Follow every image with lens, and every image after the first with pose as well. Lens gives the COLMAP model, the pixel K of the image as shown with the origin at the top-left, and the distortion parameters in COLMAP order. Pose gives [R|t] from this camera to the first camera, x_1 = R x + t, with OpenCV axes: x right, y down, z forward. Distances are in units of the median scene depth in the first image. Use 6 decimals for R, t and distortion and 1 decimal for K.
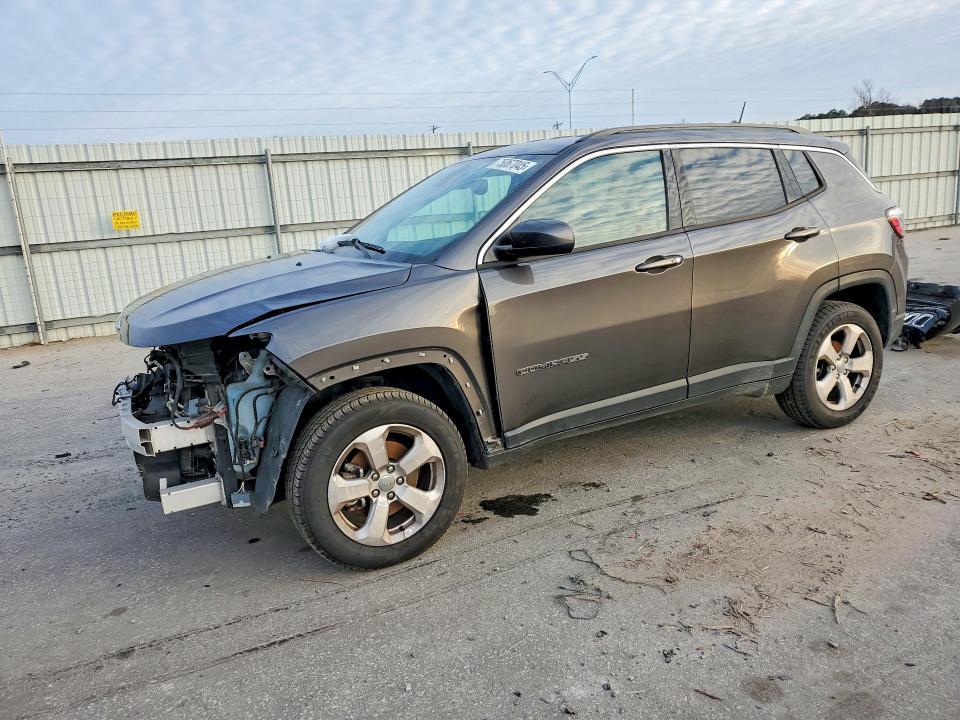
lens RADIAL K [[752.9, 0, 480.0], [0, 752.9, 360.0], [0, 0, 1]] dist [0.008496, 0.006386]
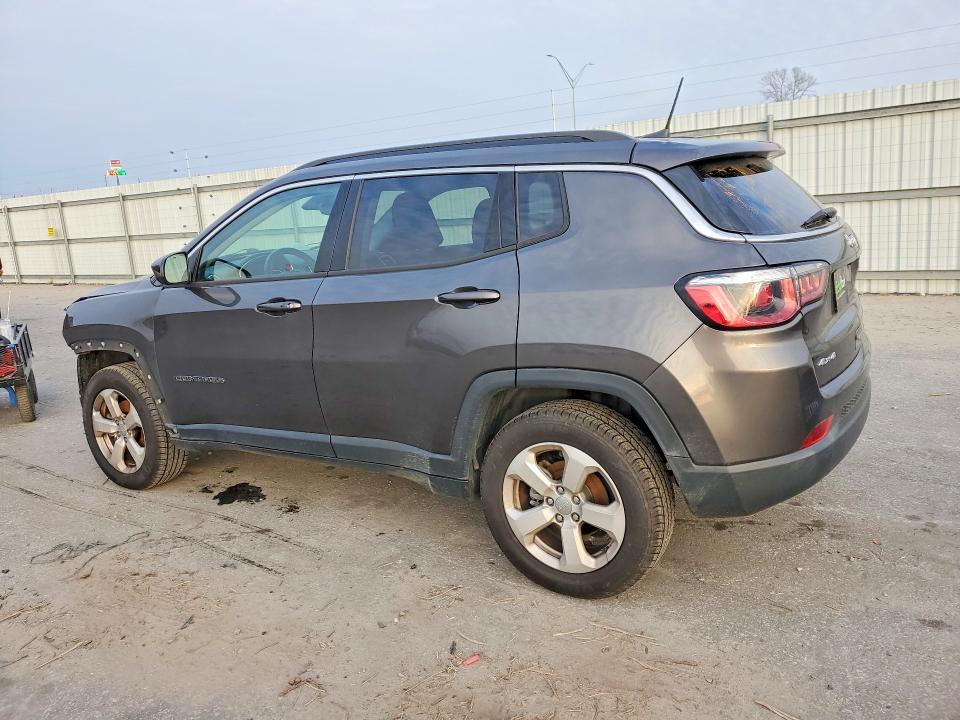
lens RADIAL K [[780.7, 0, 498.9], [0, 780.7, 358.9], [0, 0, 1]] dist [0.053438, -0.002164]
pose [[0.472770, 0.212207, -0.855253, 1.145676], [-0.154430, 0.975502, 0.156677, -0.242399], [0.867548, 0.058004, 0.493959, 0.698655]]
